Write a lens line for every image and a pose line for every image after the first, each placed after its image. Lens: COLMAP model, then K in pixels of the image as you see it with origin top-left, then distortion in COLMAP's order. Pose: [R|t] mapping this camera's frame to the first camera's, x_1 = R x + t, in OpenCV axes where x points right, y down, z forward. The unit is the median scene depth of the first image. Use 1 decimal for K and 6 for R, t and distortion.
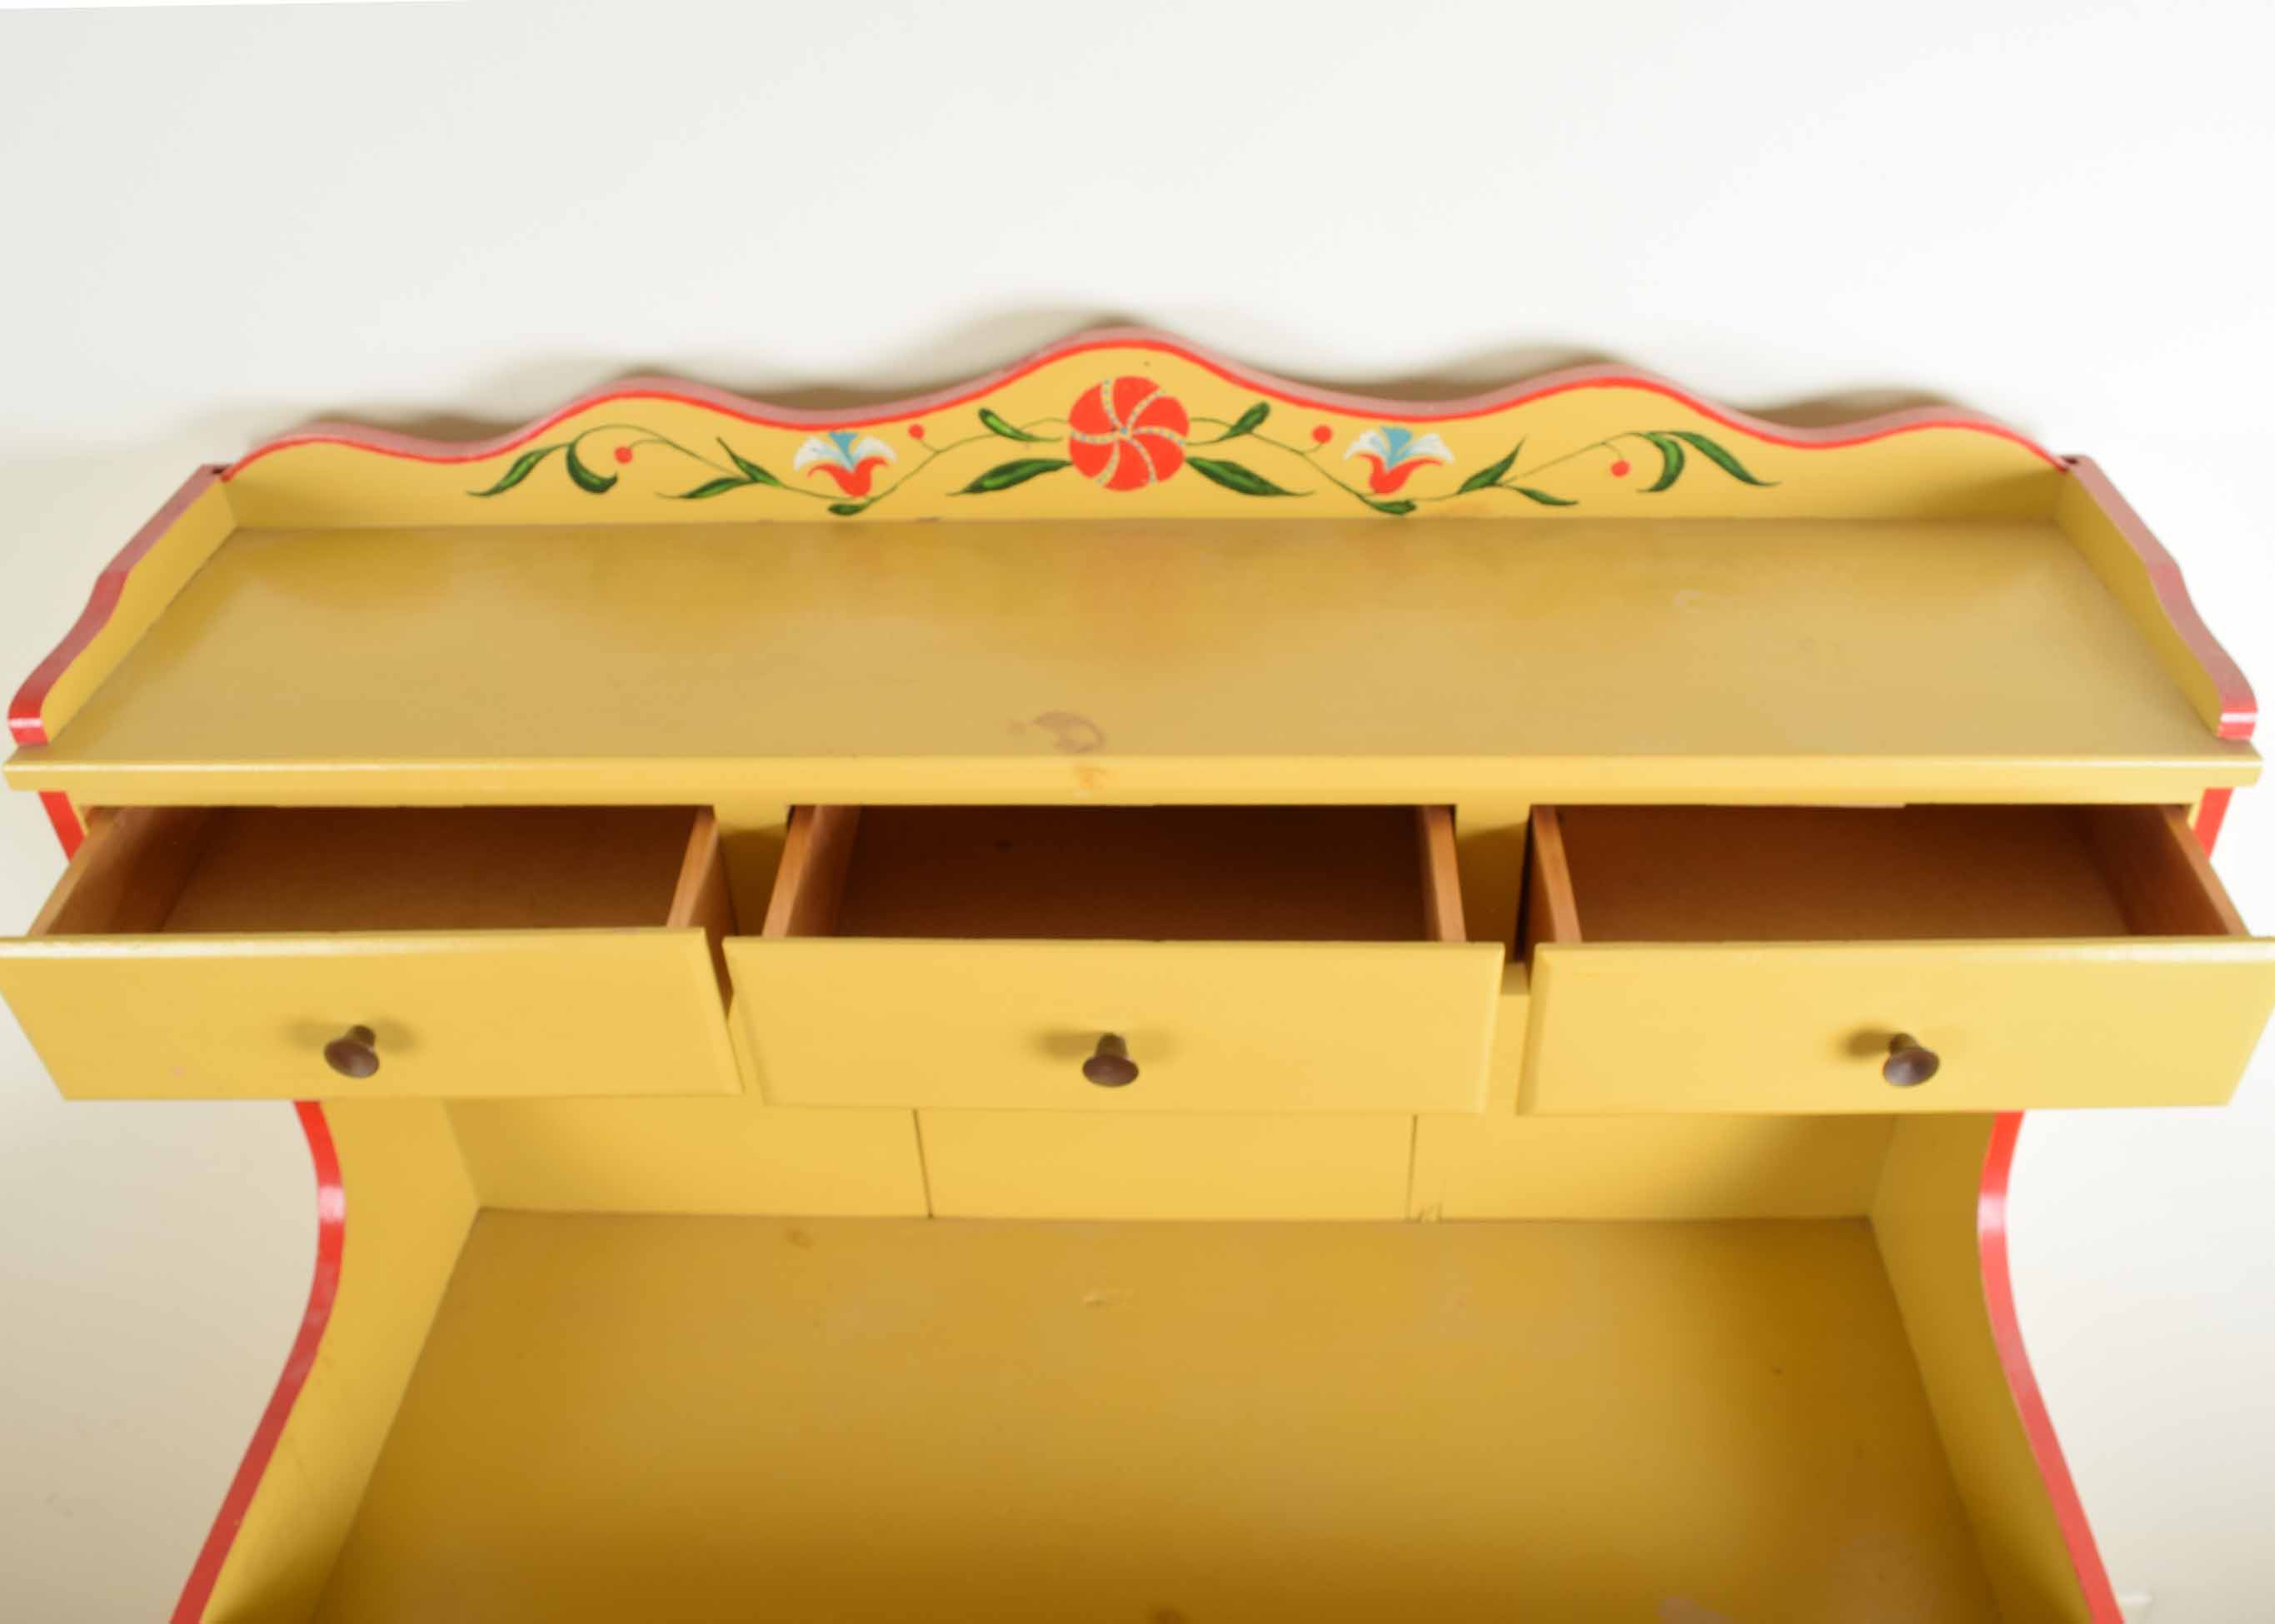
lens RADIAL K [[1923.3, 0, 1199.8], [0, 1923.3, 810.8], [0, 0, 1]] dist [-0.099015, 0.012466]
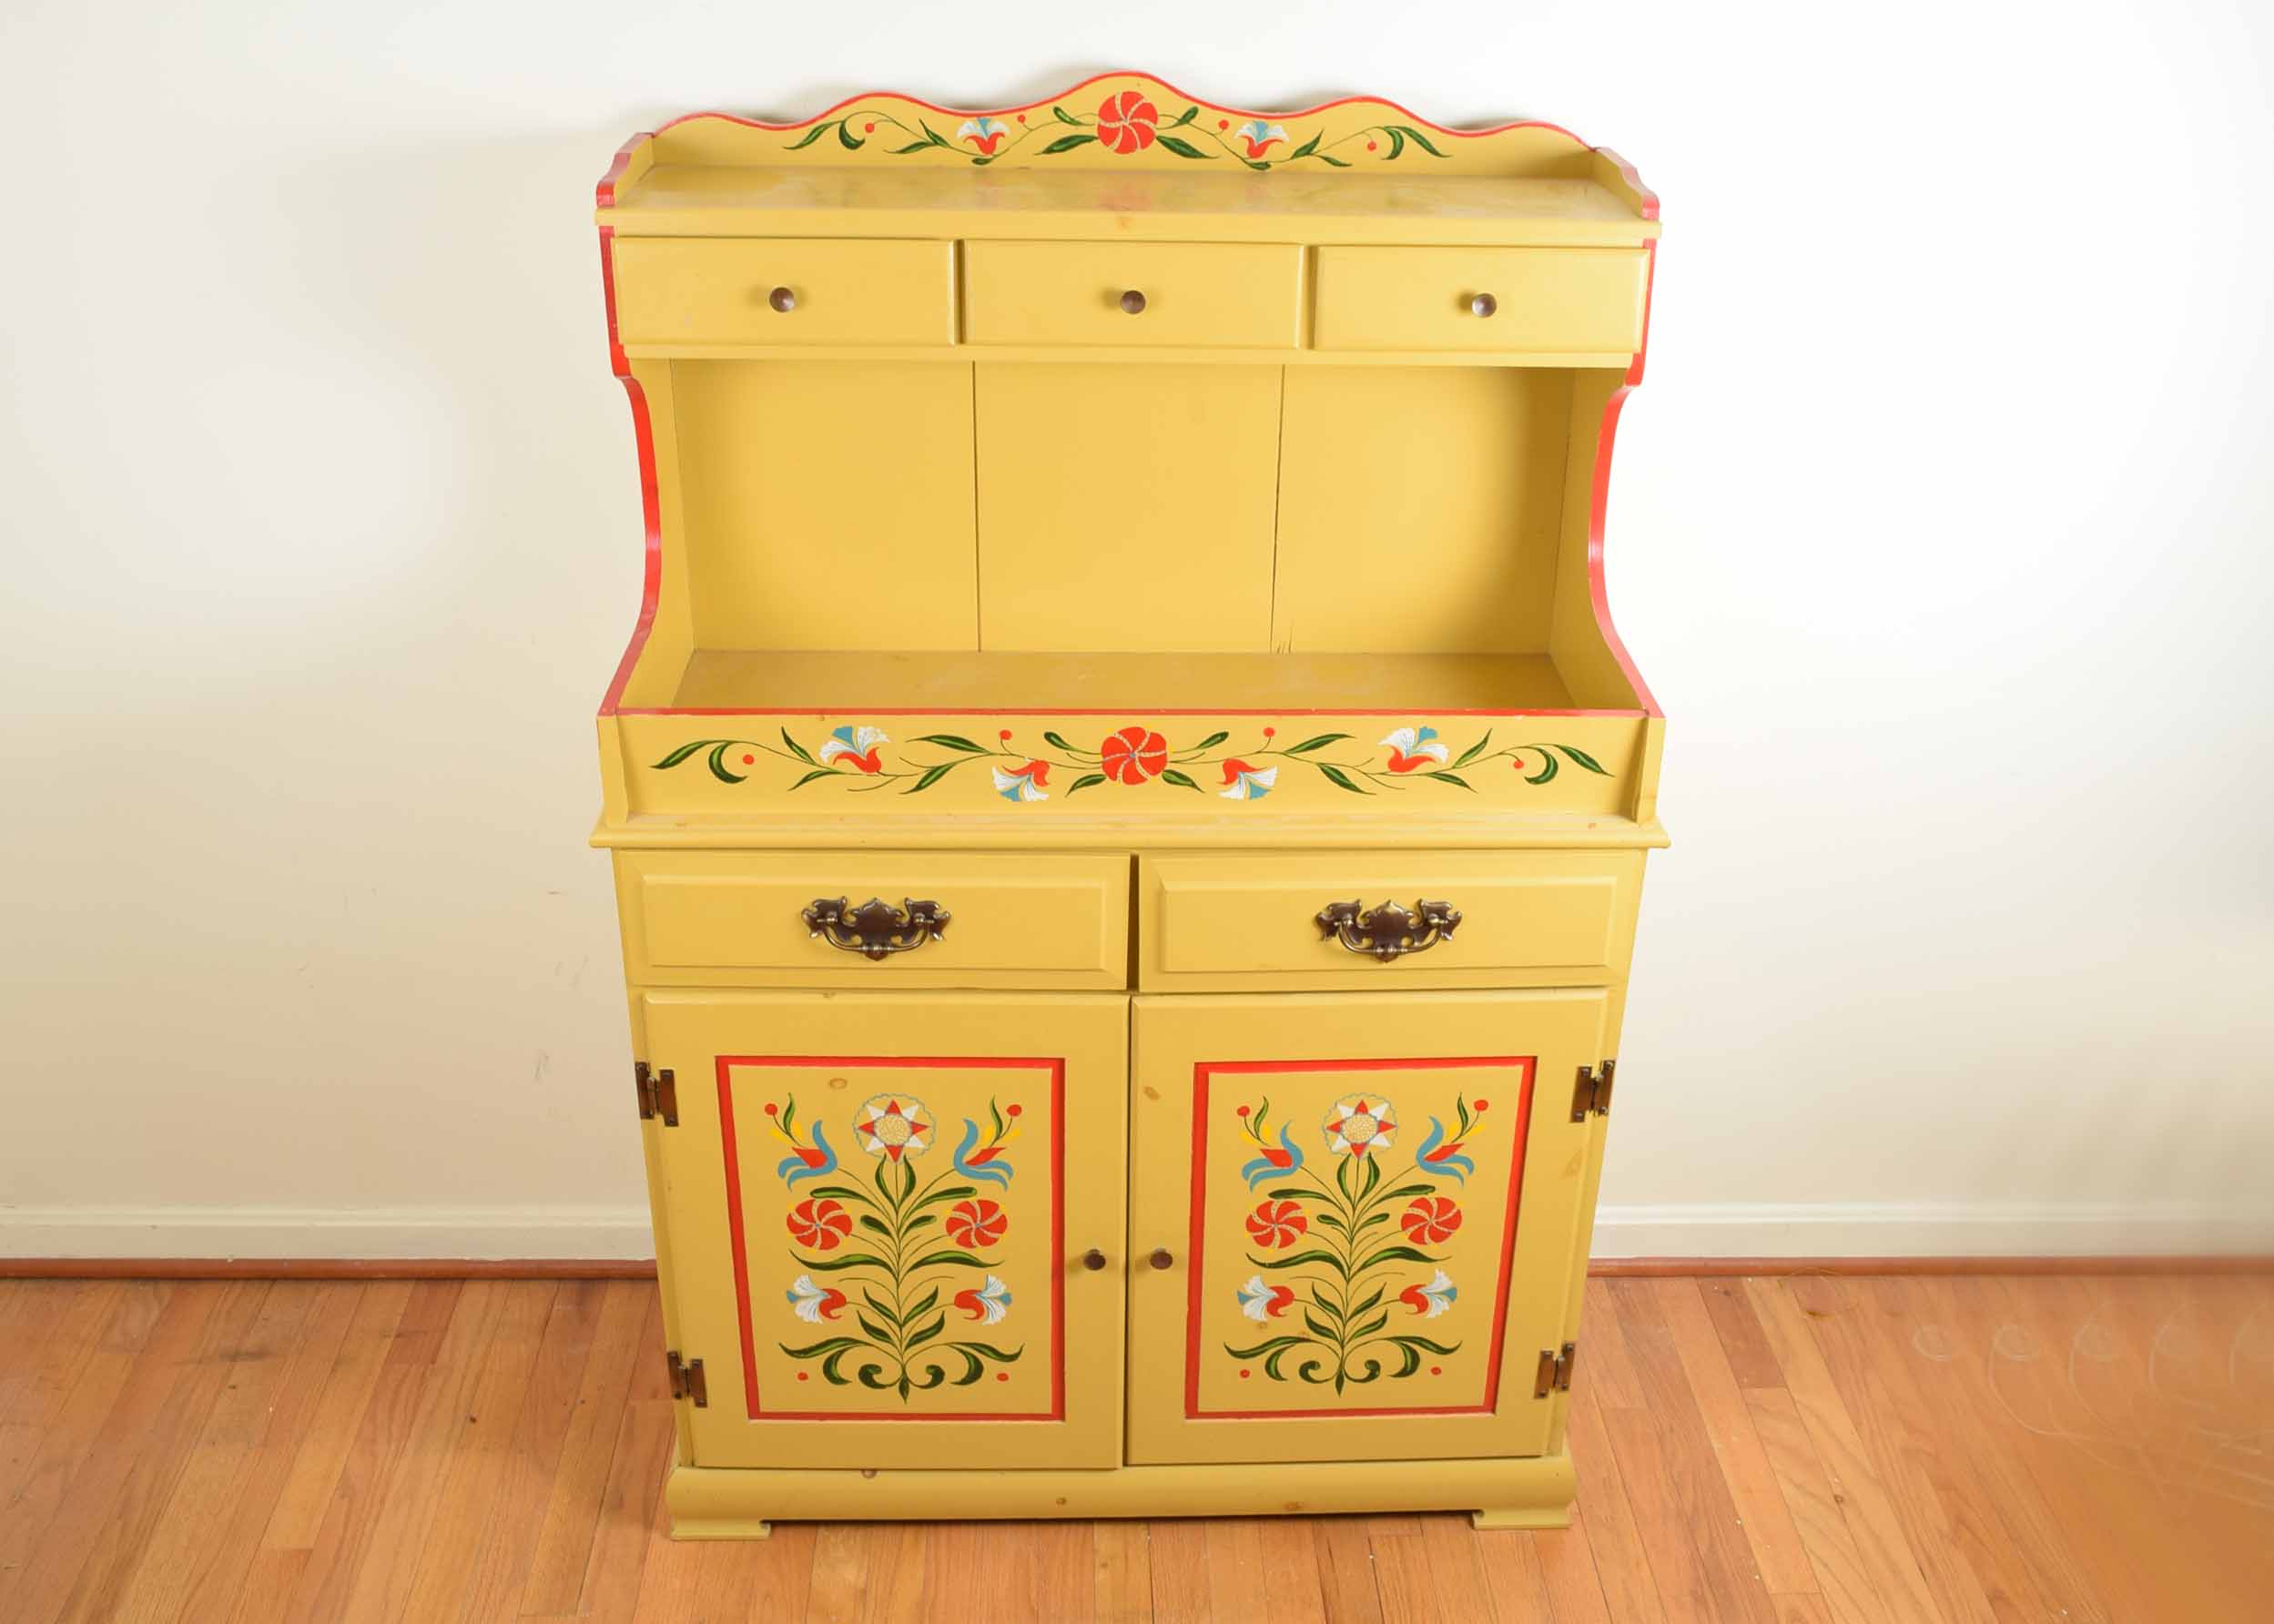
lens RADIAL K [[2135.1, 0, 1171.9], [0, 2135.1, 777.1], [0, 0, 1]] dist [-0.084598, -0.006643]
pose [[0.997293, 0.005526, 0.073328, -0.148159], [0.007234, 0.984963, -0.172612, 0.852414], [-0.073180, 0.172675, 0.982257, -1.052322]]
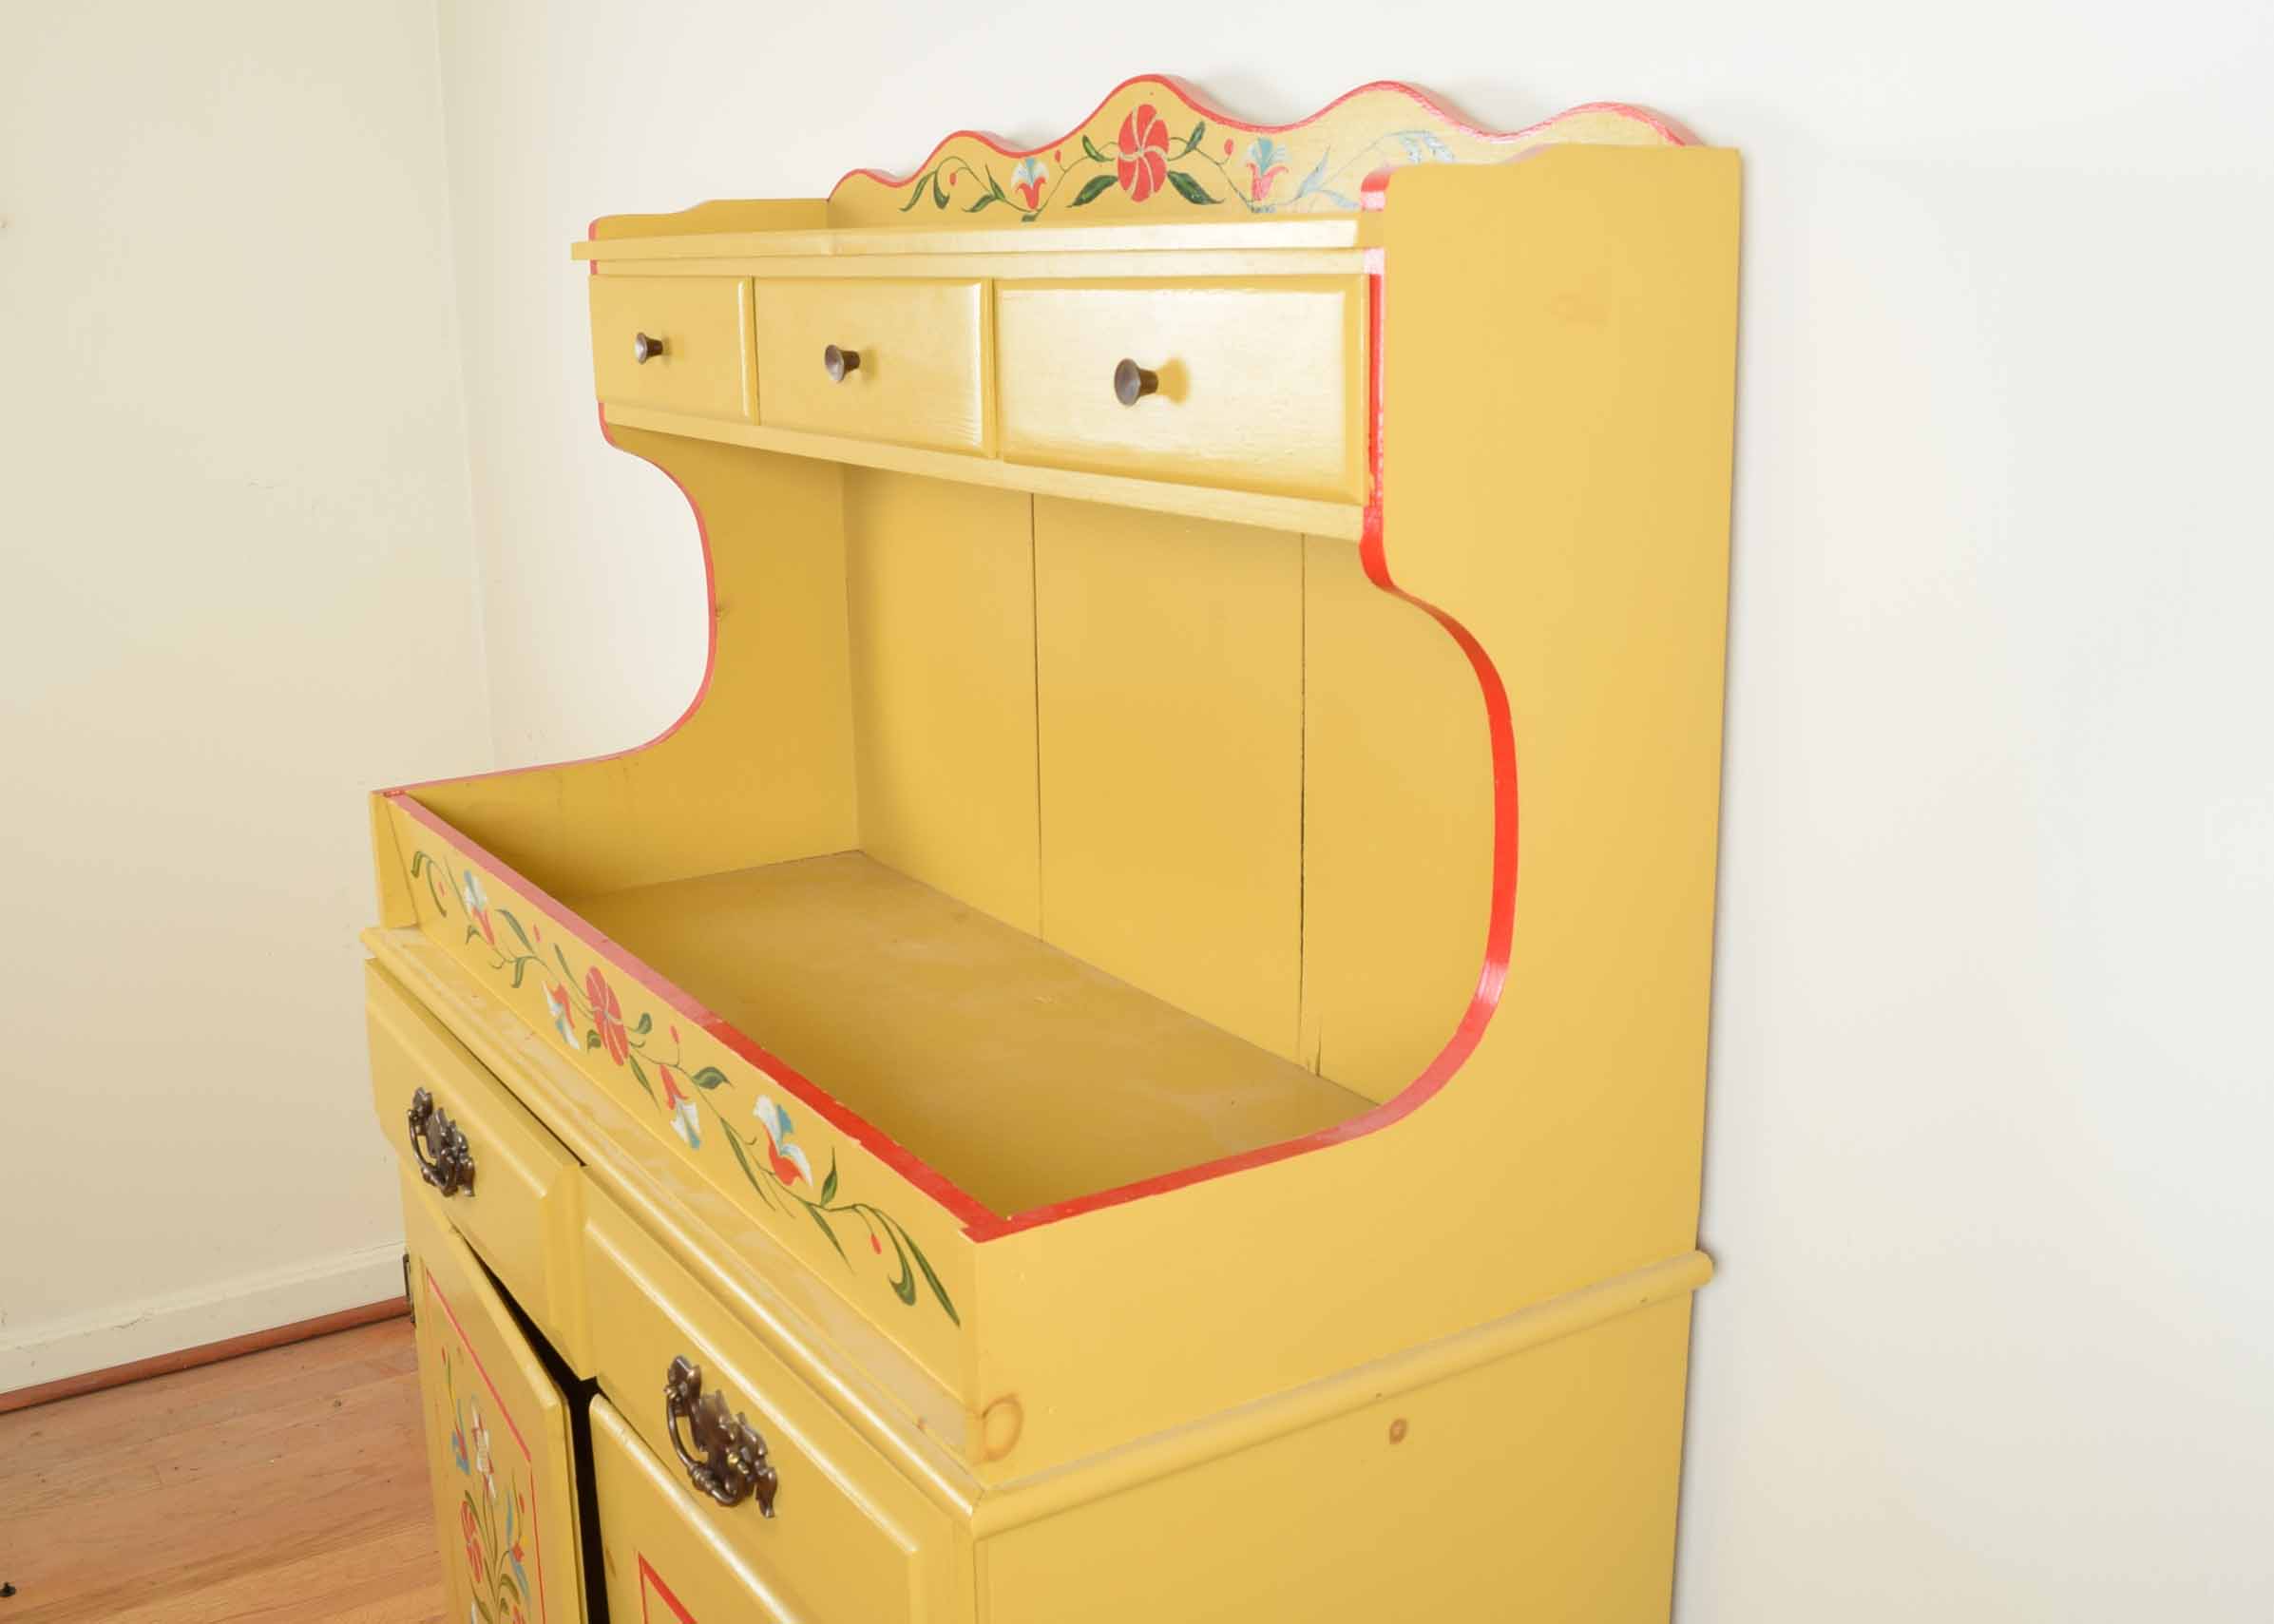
lens RADIAL K [[2234.4, 0, 1135.9], [0, 2234.4, 806.1], [0, 0, 1]] dist [-0.099011, -0.002215]
pose [[0.562001, 0.207418, -0.800707, 1.245825], [-0.484478, 0.867156, -0.115415, 0.361426], [0.670399, 0.452789, 0.587833, 0.307822]]
